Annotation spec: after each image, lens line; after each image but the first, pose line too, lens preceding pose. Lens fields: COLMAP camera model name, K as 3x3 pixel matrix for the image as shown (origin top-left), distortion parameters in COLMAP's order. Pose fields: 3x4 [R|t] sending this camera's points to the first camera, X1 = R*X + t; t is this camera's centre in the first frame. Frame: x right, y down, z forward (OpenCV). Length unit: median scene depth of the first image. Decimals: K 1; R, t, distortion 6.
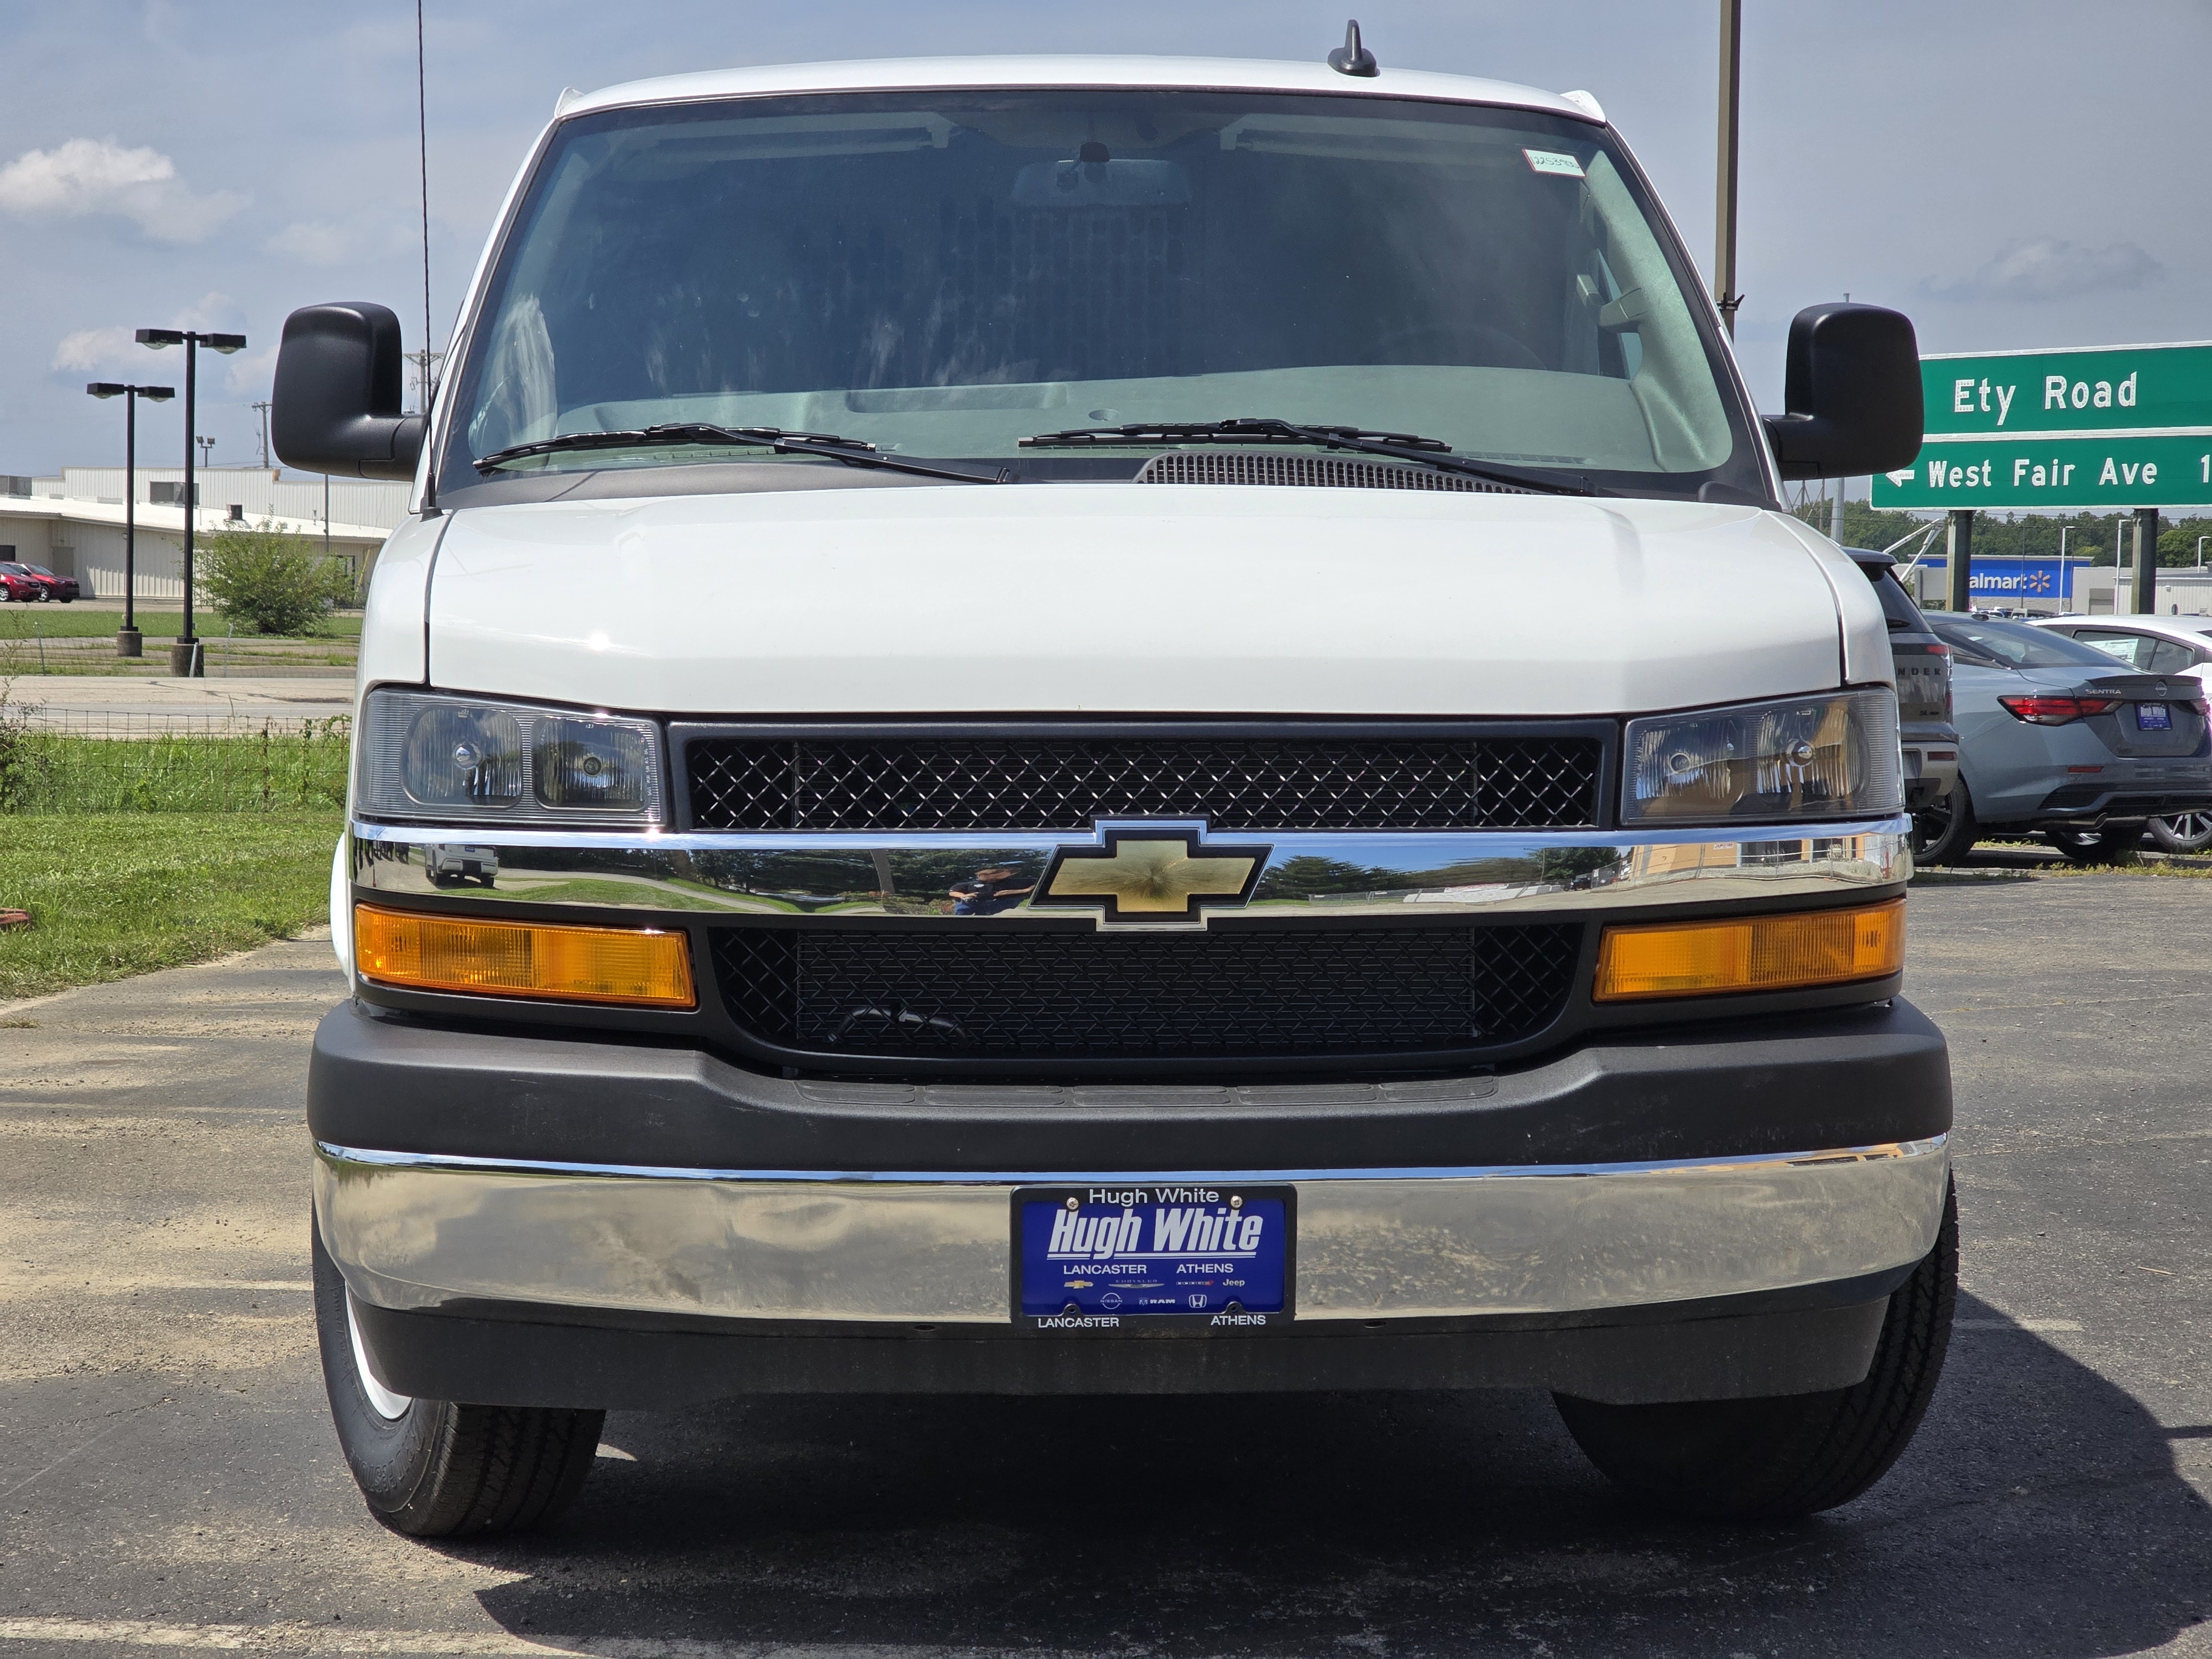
lens RADIAL K [[4596.5, 0, 1105.9], [0, 4596.5, 675.8], [0, 0, 1]] dist [-0.633204, 6.370601]
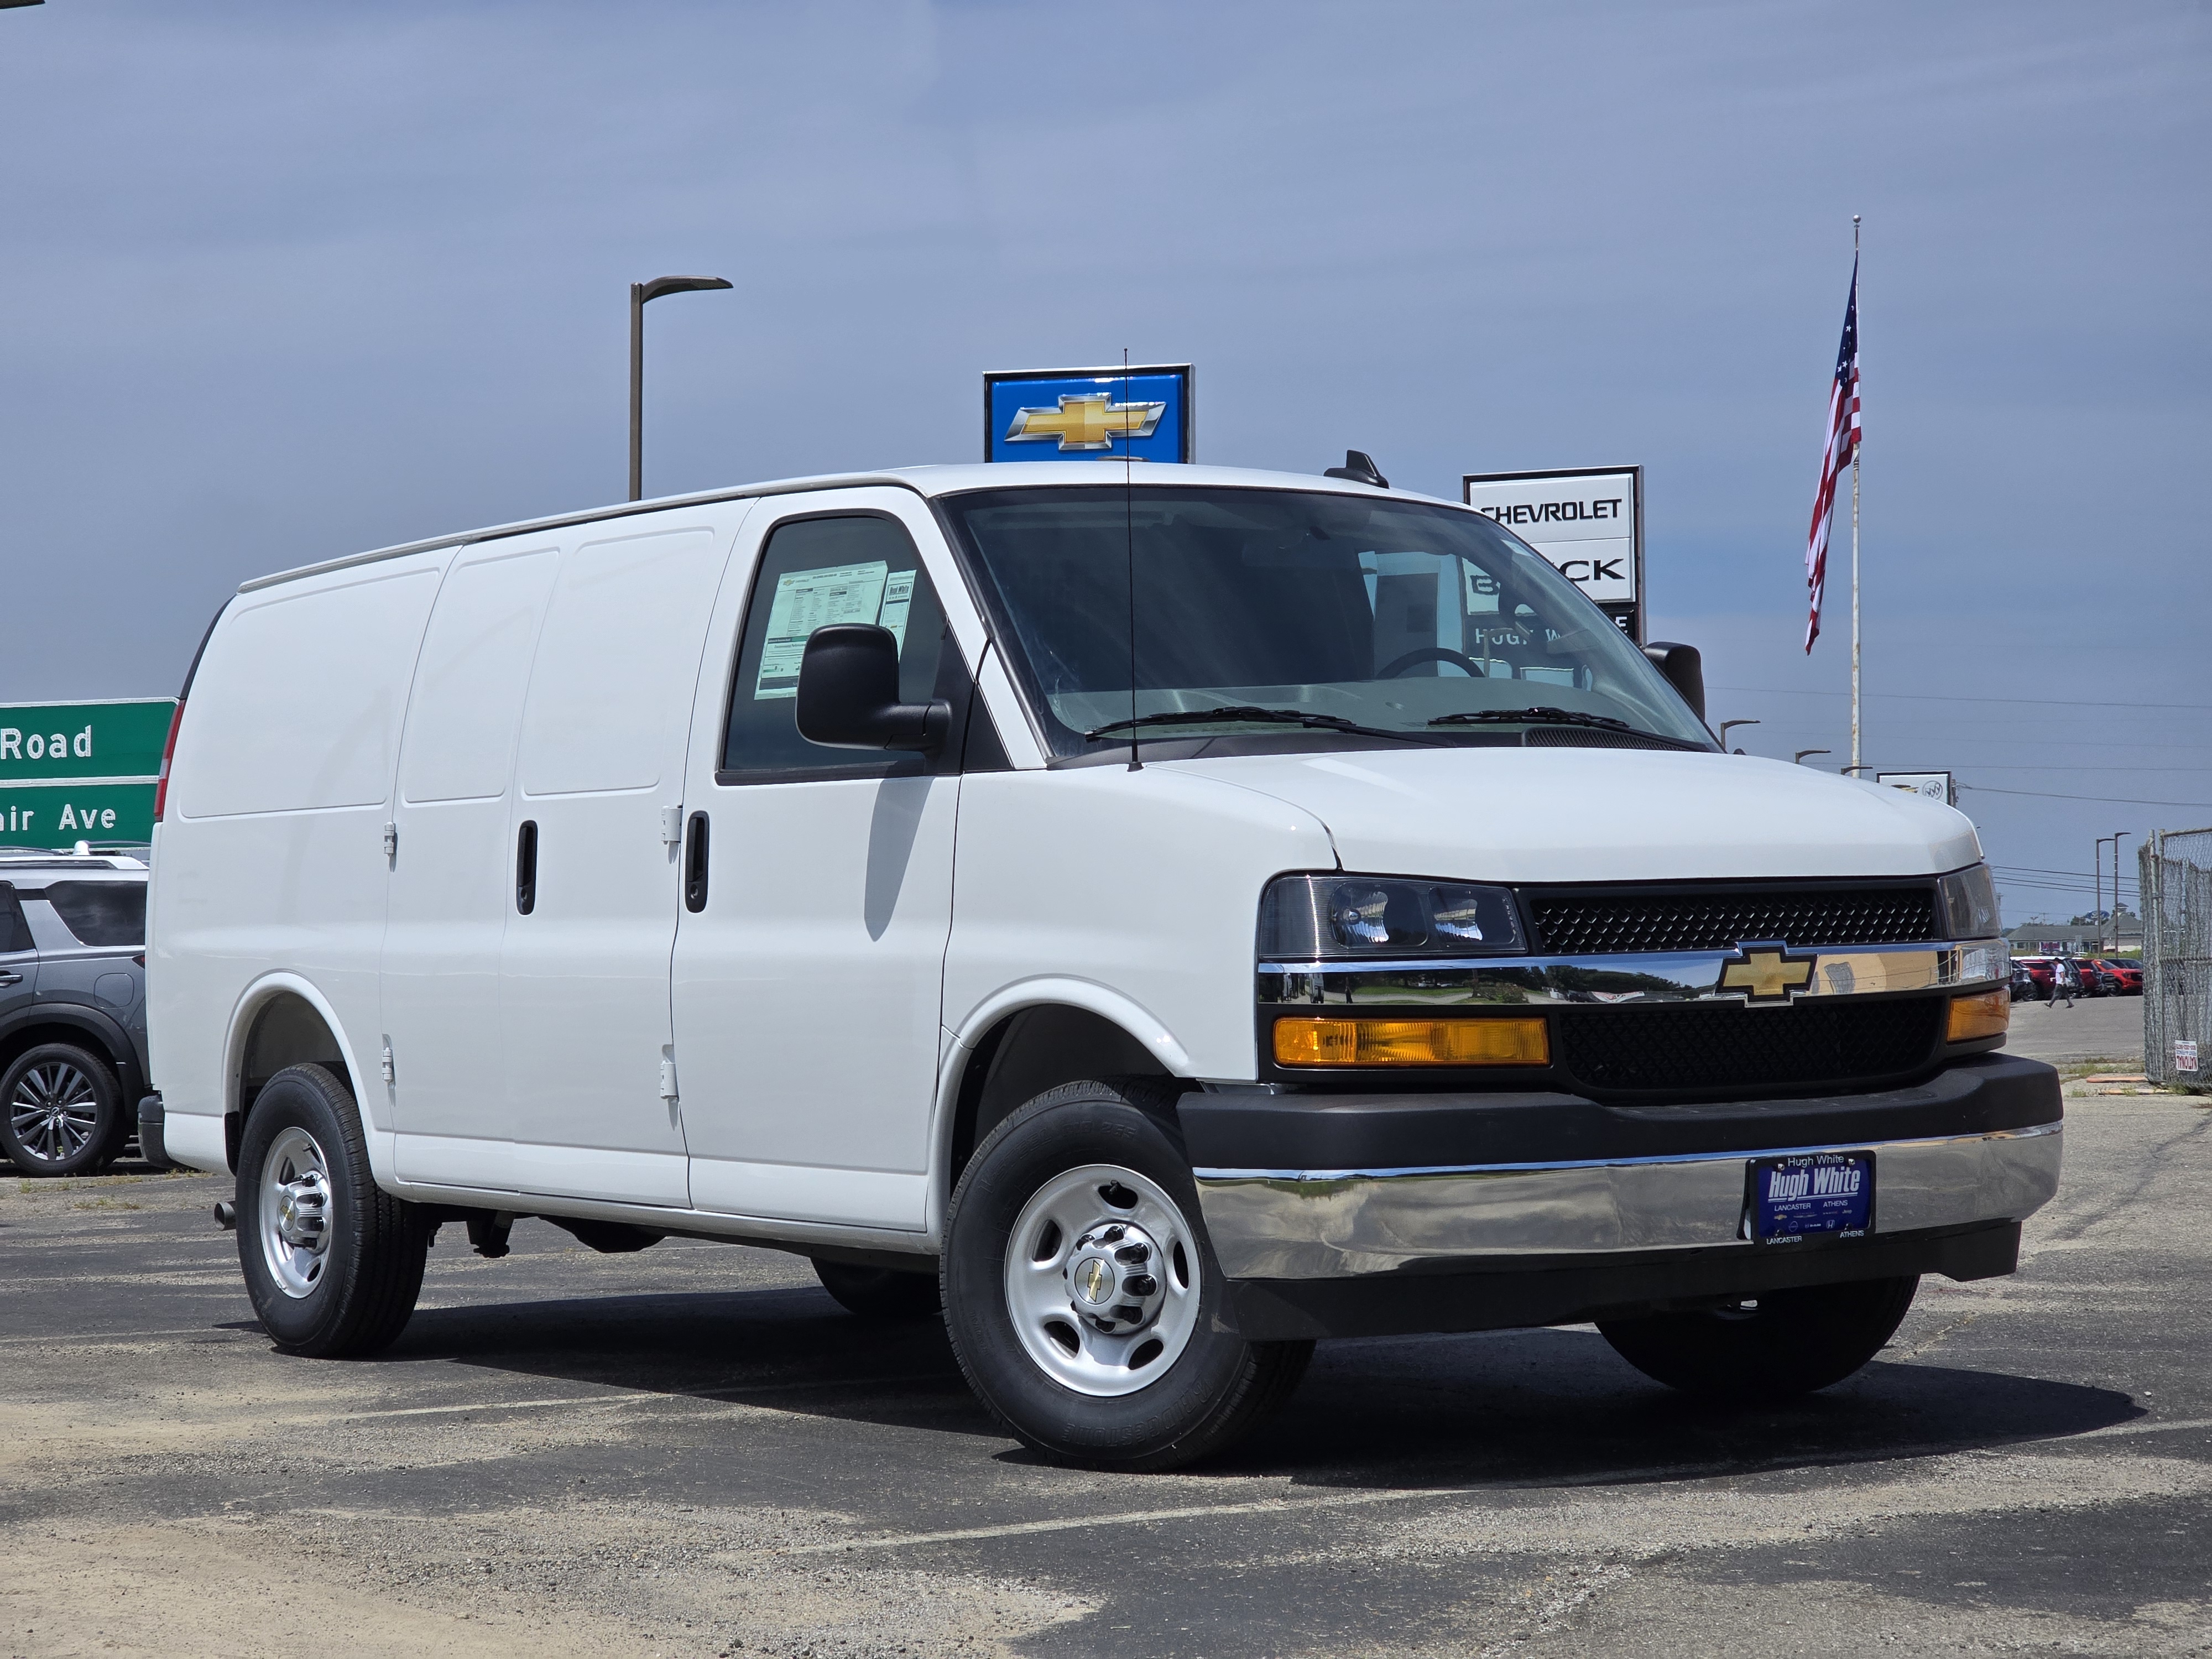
lens RADIAL K [[4596.5, 0, 1105.9], [0, 4596.5, 675.8], [0, 0, 1]] dist [-0.633204, 6.370601]
pose [[0.836423, 0.012797, 0.547935, -1.095537], [0.031983, 0.996884, -0.072105, 0.046993], [-0.547151, 0.077835, 0.833407, -0.252355]]
